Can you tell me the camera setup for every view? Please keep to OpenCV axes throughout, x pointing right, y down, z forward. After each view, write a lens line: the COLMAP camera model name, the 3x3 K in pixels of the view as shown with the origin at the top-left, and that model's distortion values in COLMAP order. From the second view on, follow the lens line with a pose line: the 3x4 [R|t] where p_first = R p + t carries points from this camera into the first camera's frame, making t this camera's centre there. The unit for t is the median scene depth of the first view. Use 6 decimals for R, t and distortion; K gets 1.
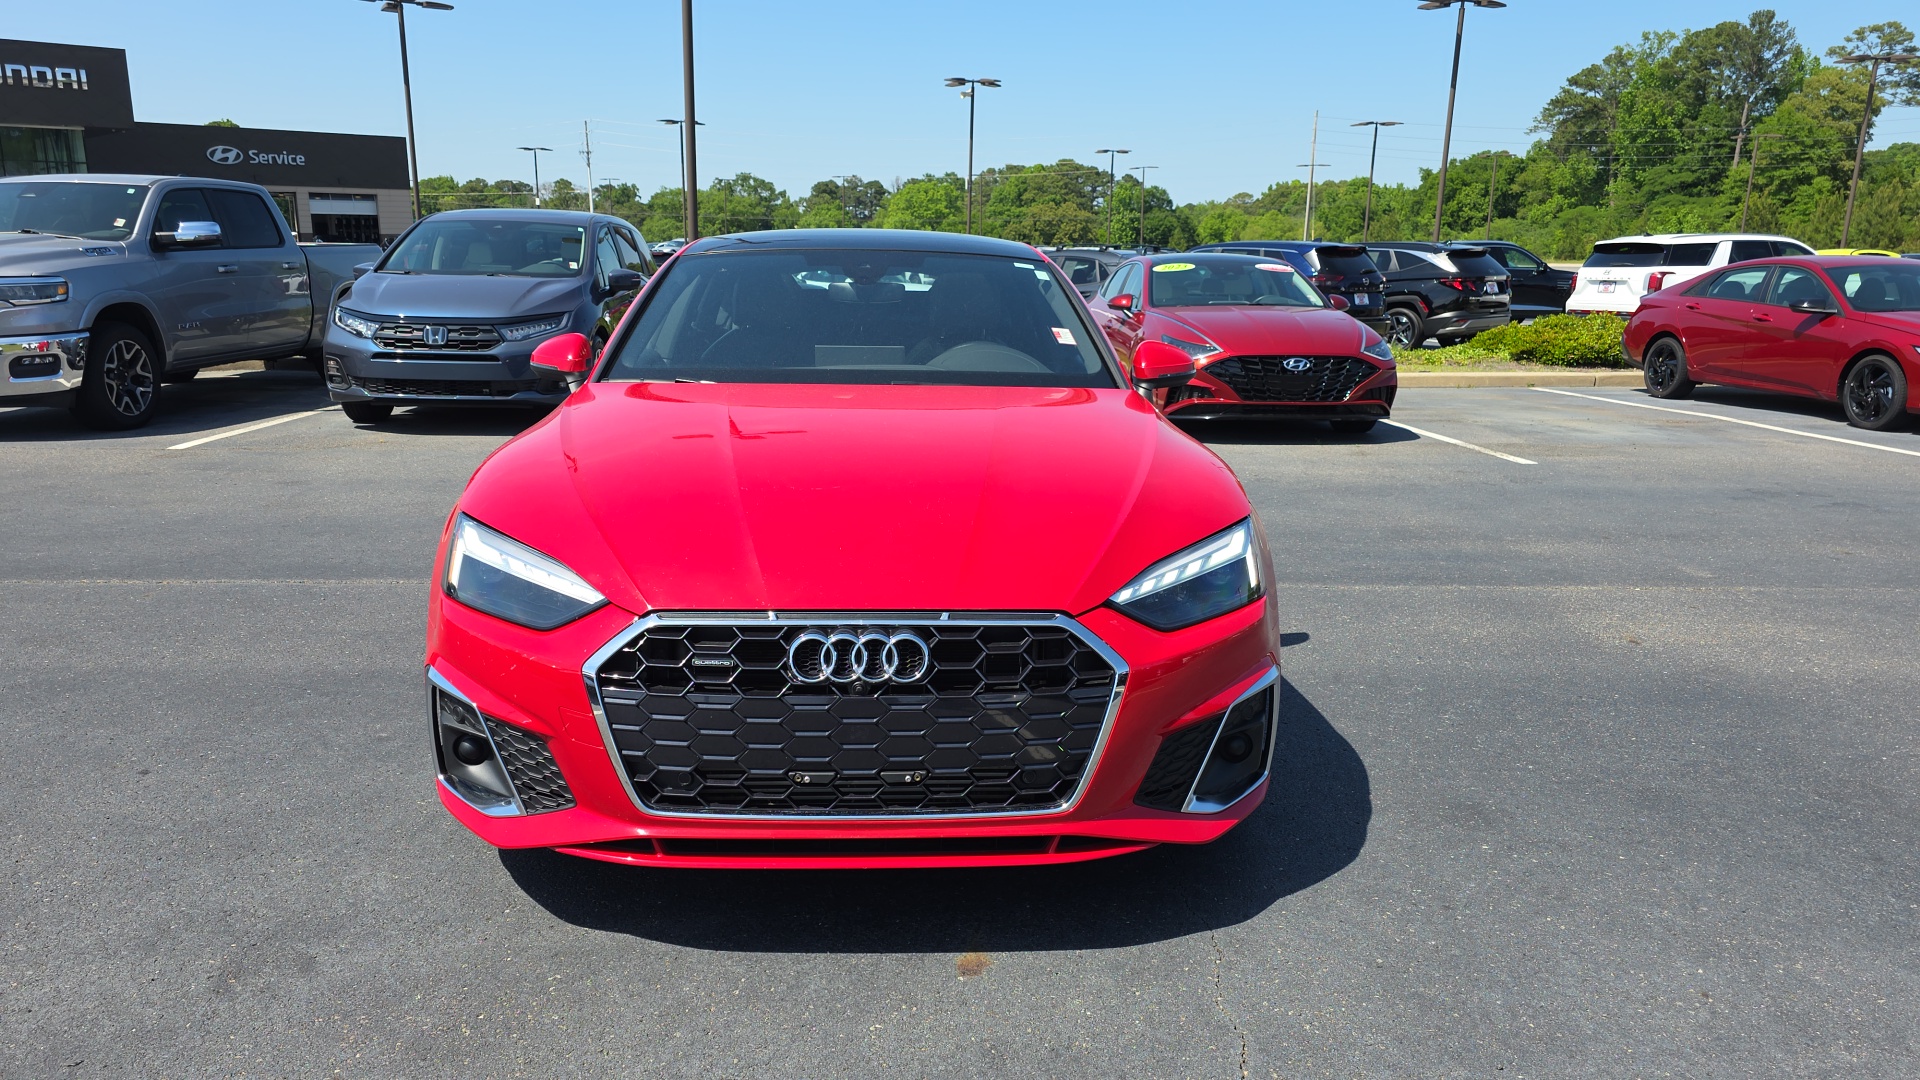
lens RADIAL K [[1262.0, 0, 957.1], [0, 1262.0, 548.8], [0, 0, 1]] dist [0.031253, -0.024548]
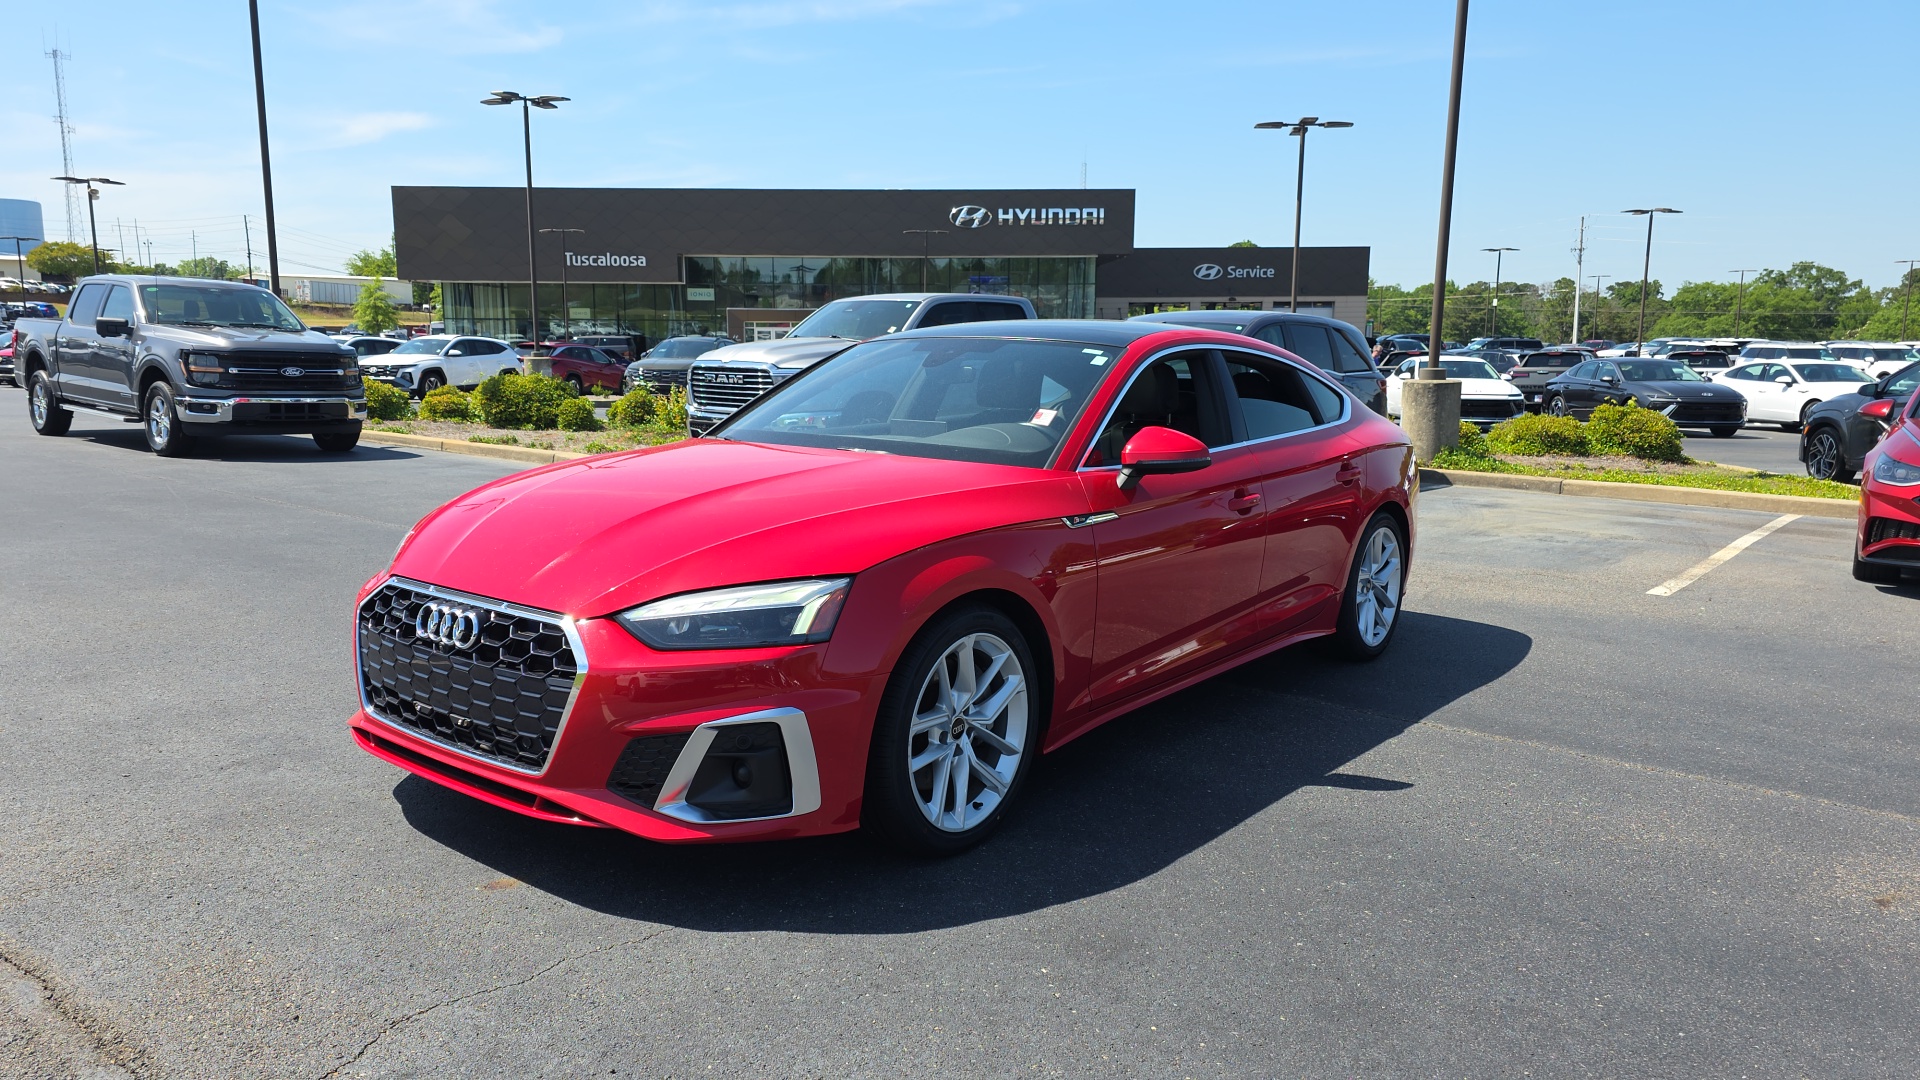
lens RADIAL K [[1284.0, 0, 960.1], [0, 1284.0, 557.7], [0, 0, 1]] dist [0.060151, -0.068660]
pose [[0.752560, 0.103338, -0.650365, 0.294310], [-0.151445, 0.988298, -0.018209, -0.010626], [0.640873, 0.112198, 0.759403, 0.067061]]
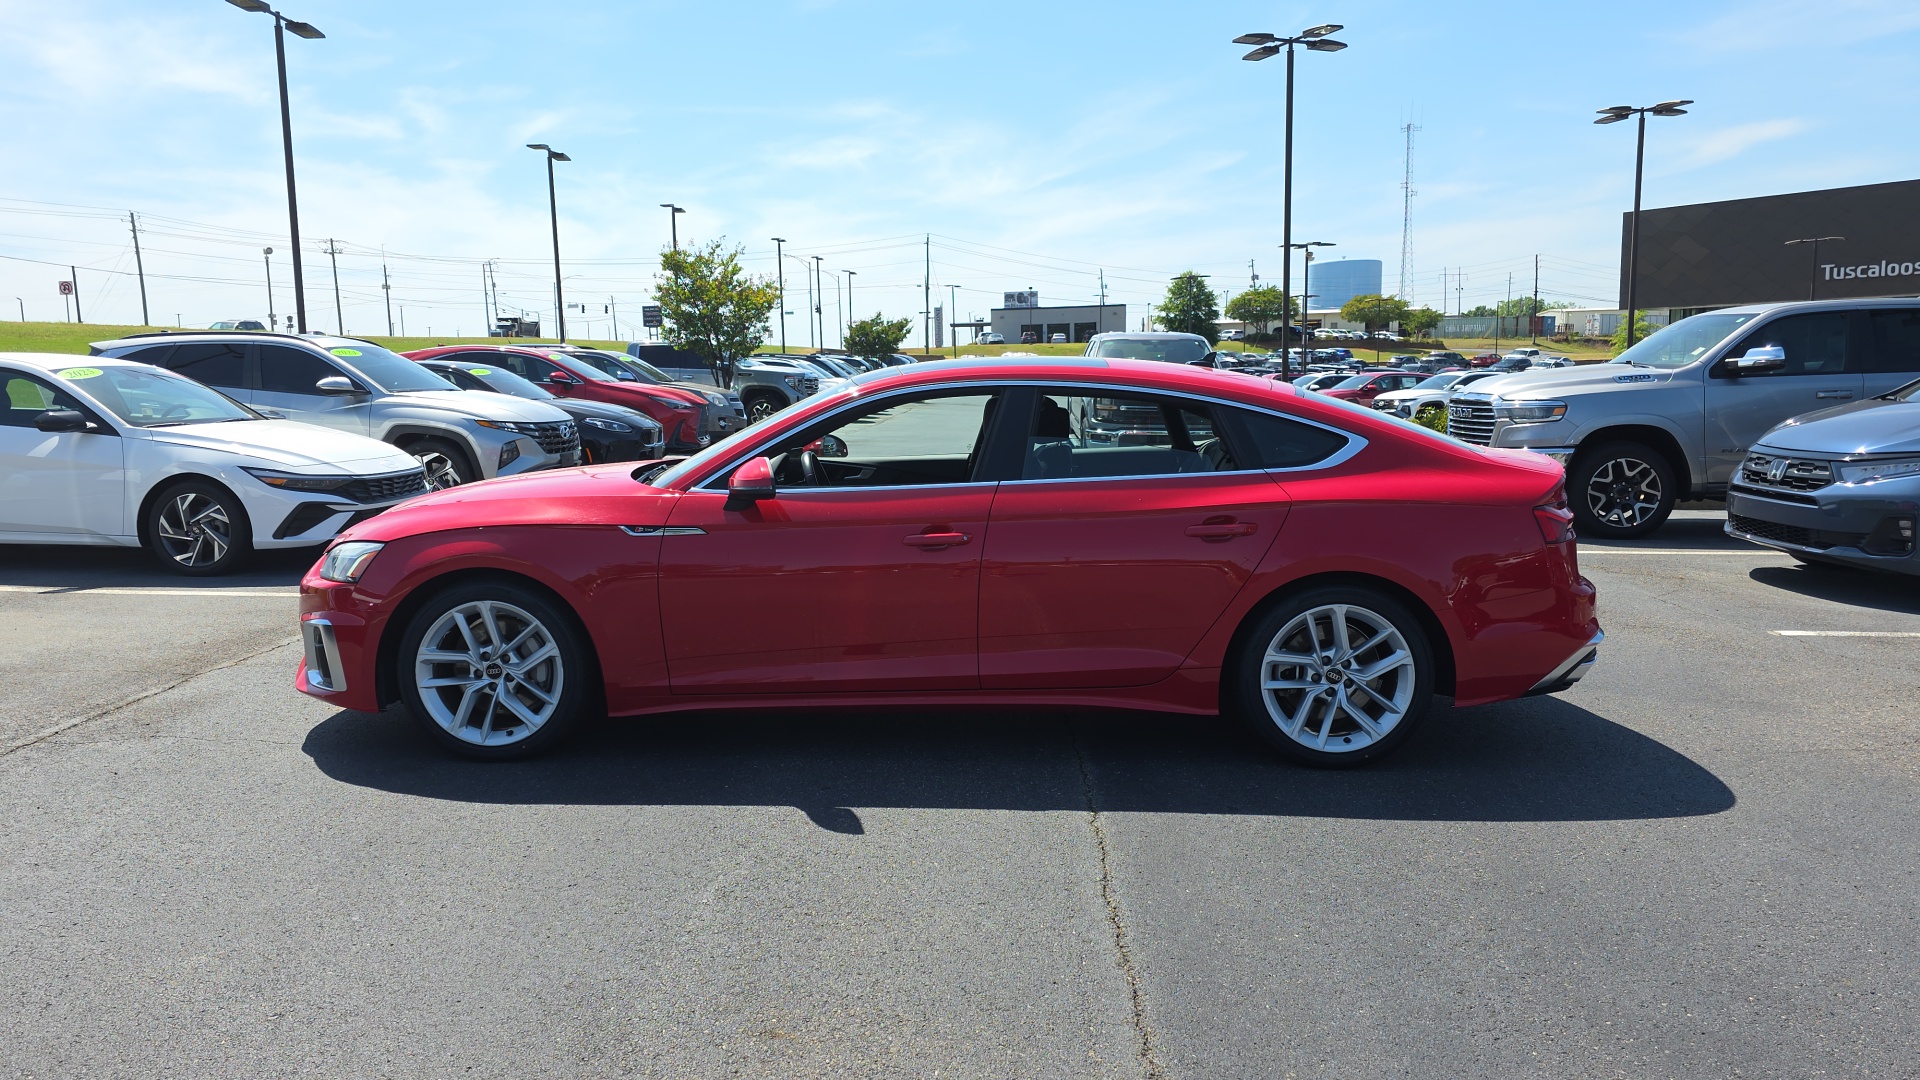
lens RADIAL K [[1334.1, 0, 950.2], [0, 1334.1, 533.8], [0, 0, 1]] dist [0.063101, -0.074935]
pose [[-0.101890, 0.102428, -0.989508, 0.543290], [-0.213169, 0.969332, 0.122289, -0.118536], [0.971688, 0.223392, -0.076931, 0.540012]]
